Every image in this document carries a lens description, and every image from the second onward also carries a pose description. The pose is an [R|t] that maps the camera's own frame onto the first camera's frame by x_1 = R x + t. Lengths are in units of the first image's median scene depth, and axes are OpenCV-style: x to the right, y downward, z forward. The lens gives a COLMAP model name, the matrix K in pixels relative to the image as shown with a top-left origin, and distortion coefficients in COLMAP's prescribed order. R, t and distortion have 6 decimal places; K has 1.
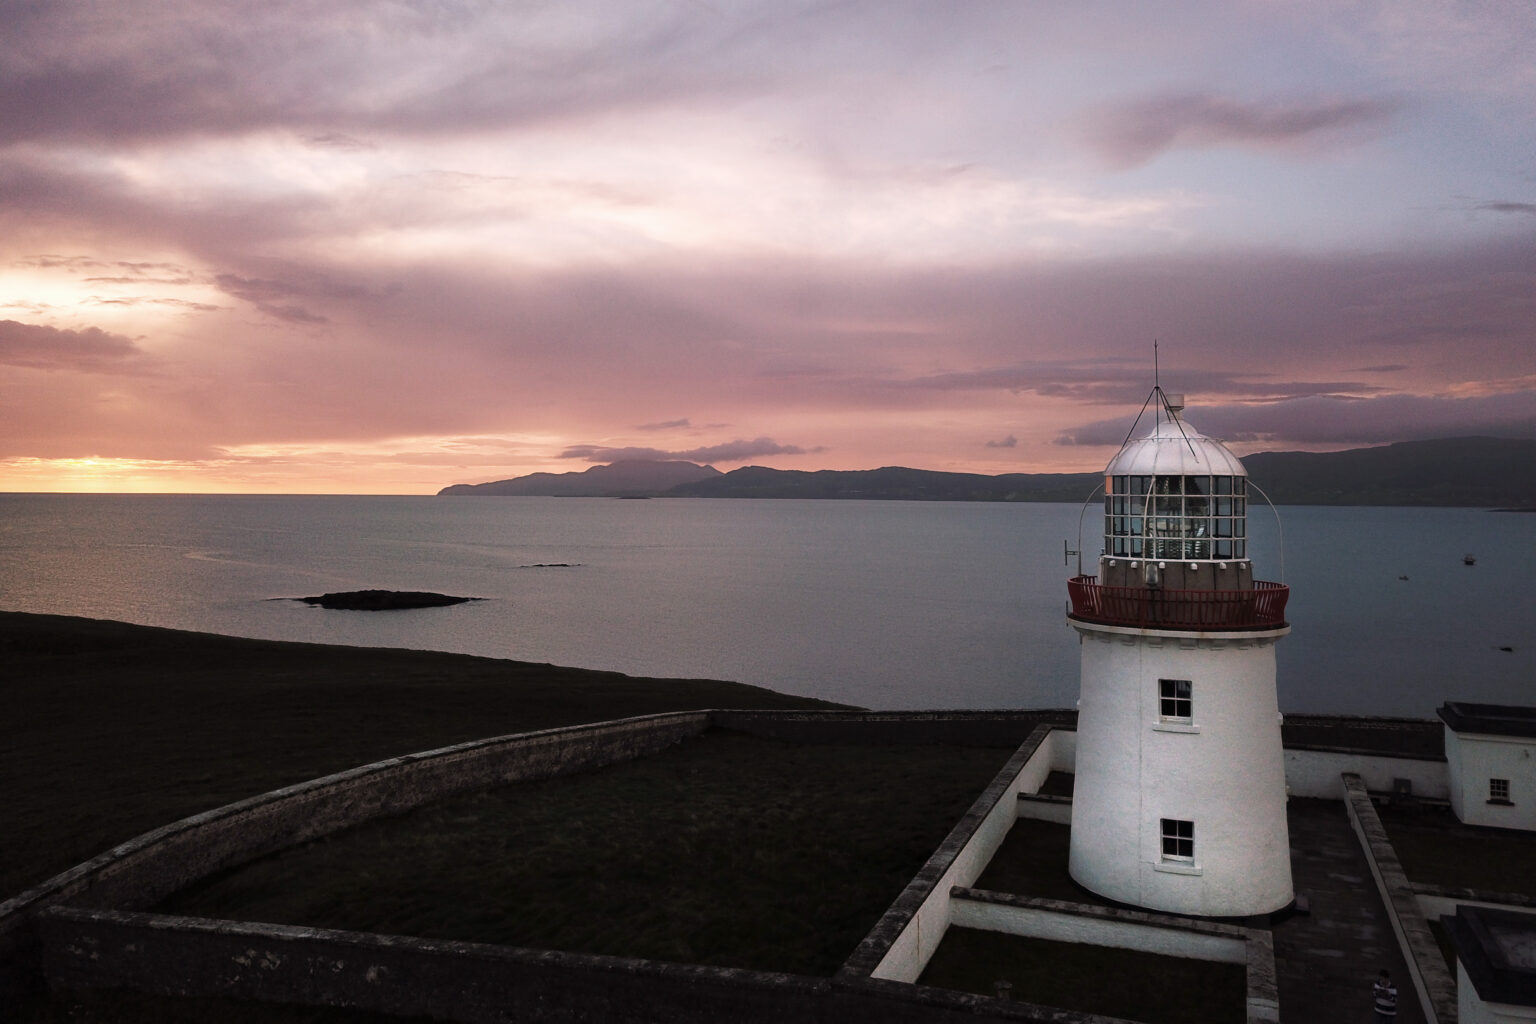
lens RADIAL K [[1125.9, 0, 769.9], [0, 1125.9, 507.0], [0, 0, 1]] dist [-0.001303, -0.001852]
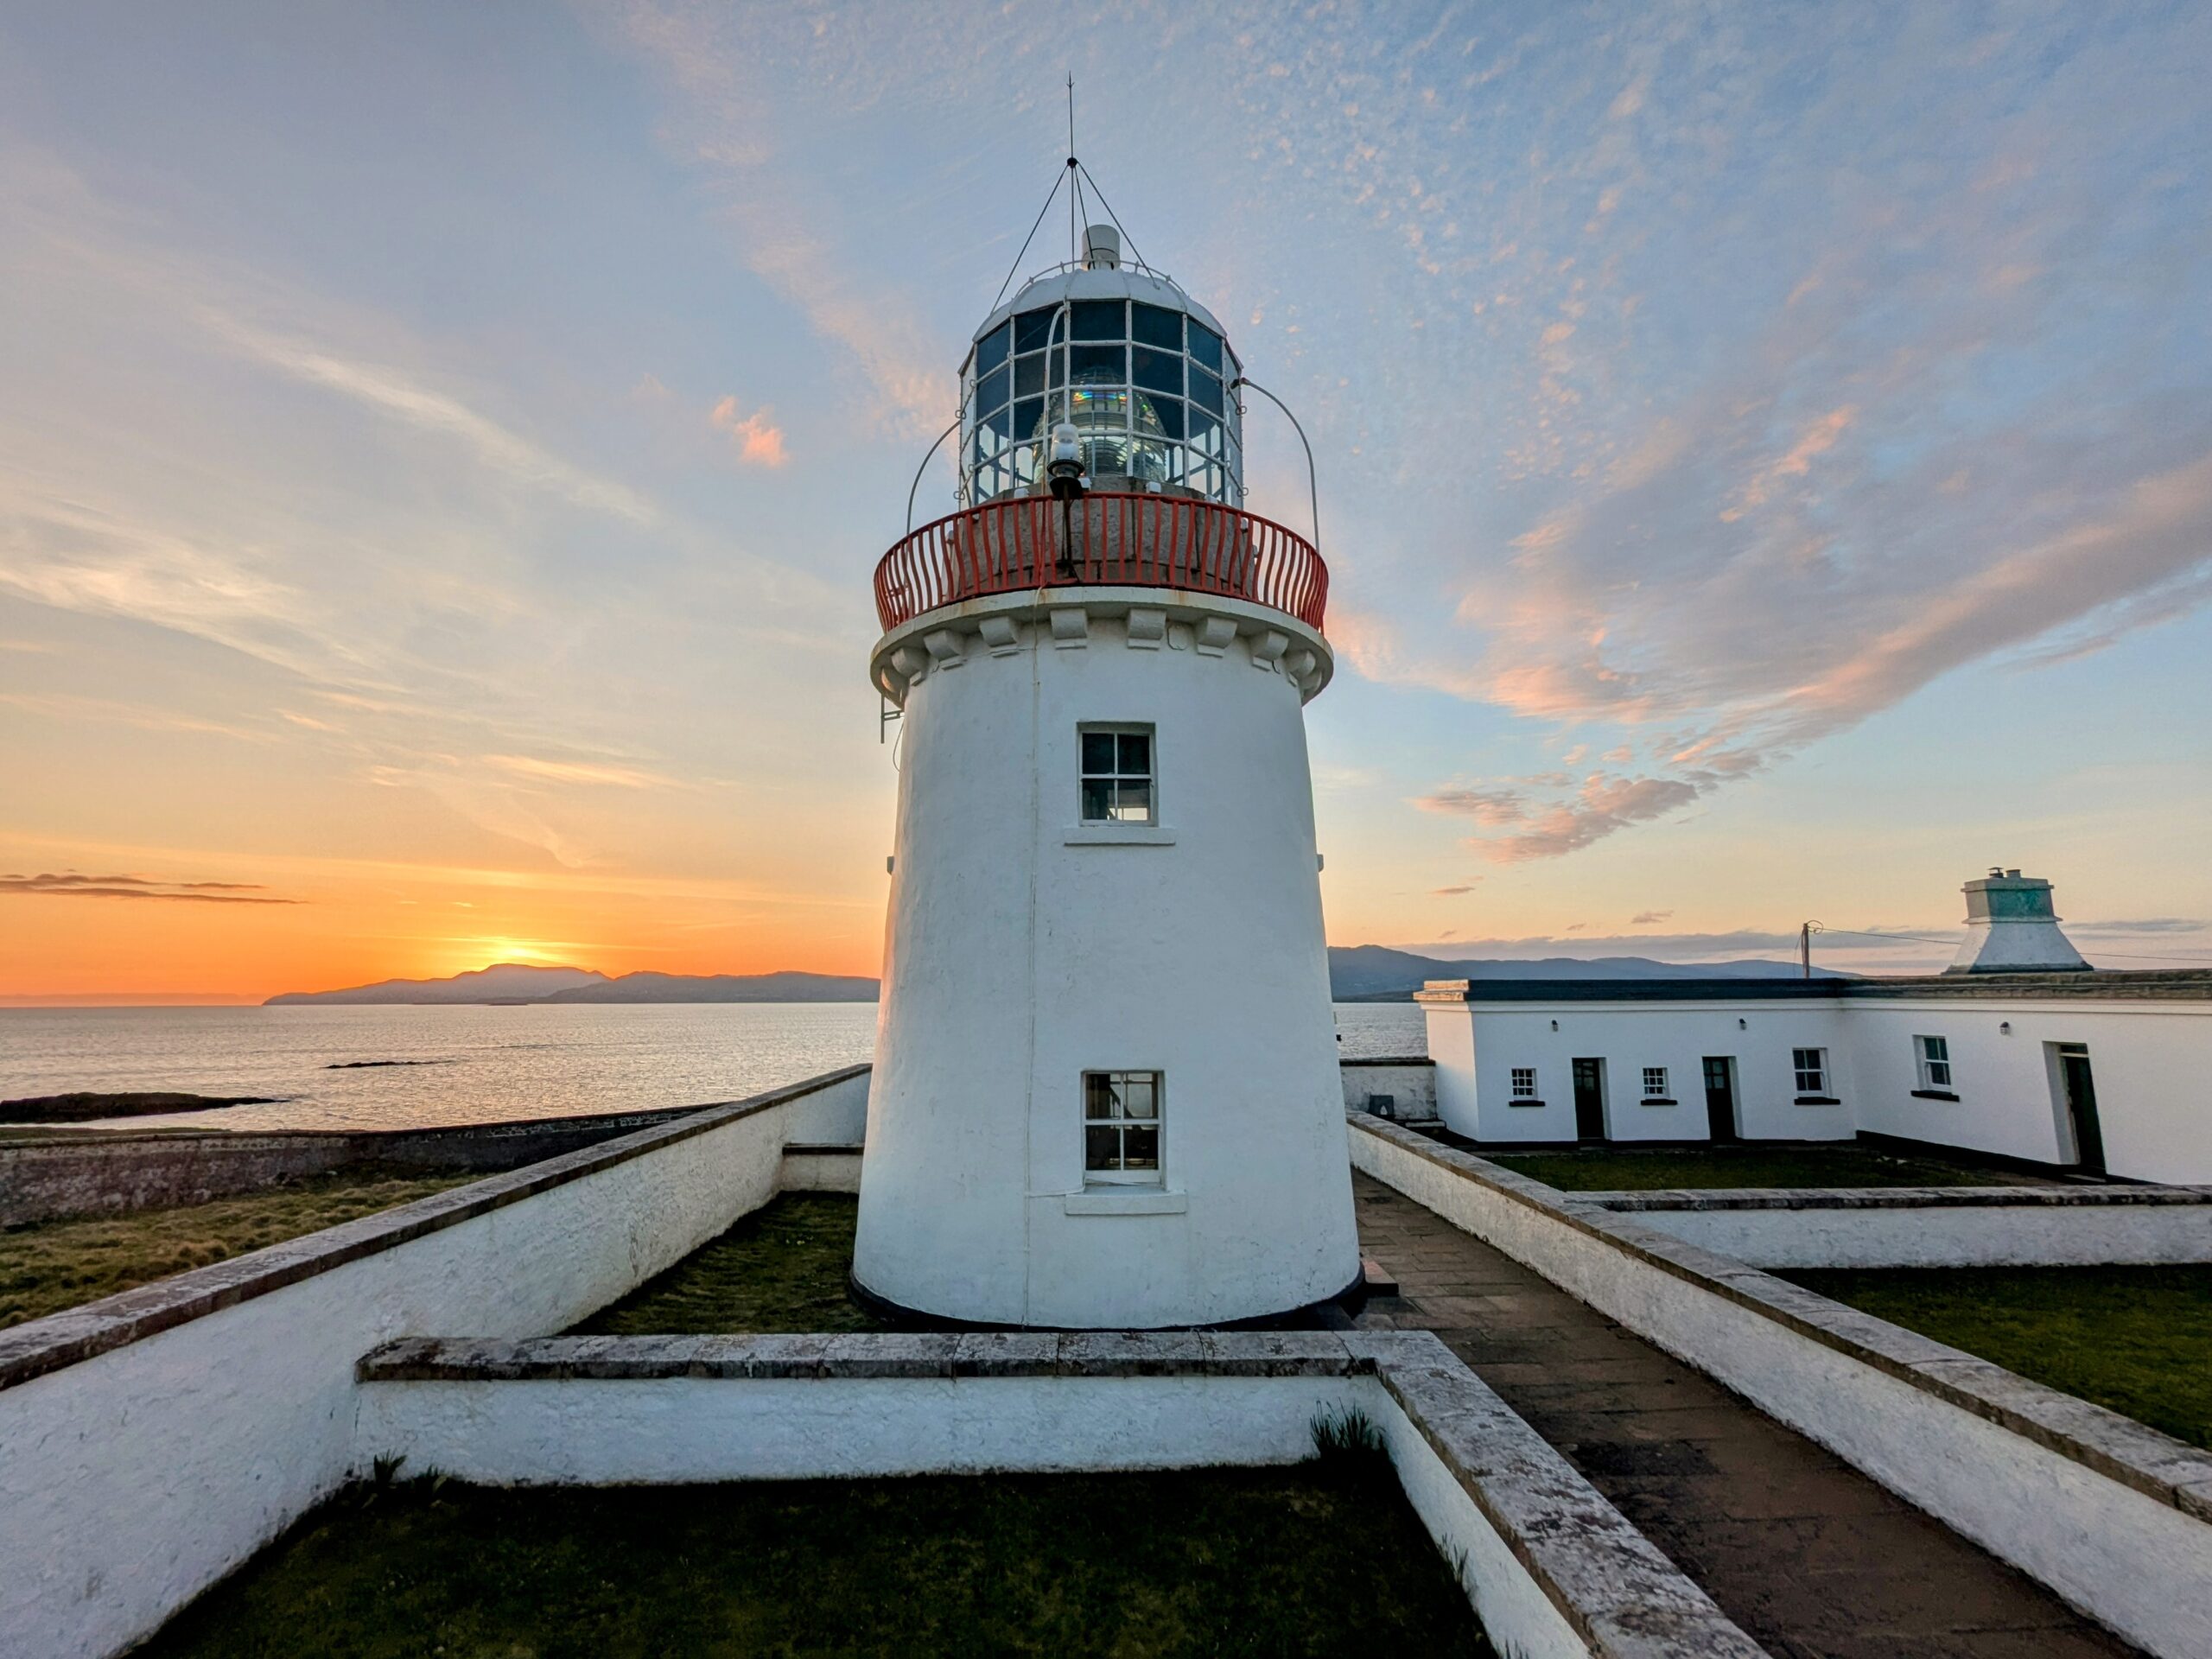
lens RADIAL K [[1031.2, 0, 1118.4], [0, 1031.2, 833.8], [0, 0, 1]] dist [0.000828, 0.000199]
pose [[0.907725, 0.063418, 0.414744, 0.203584], [-0.000395, 0.988639, -0.150307, 0.242715], [-0.419565, 0.136274, 0.897438, 0.653664]]
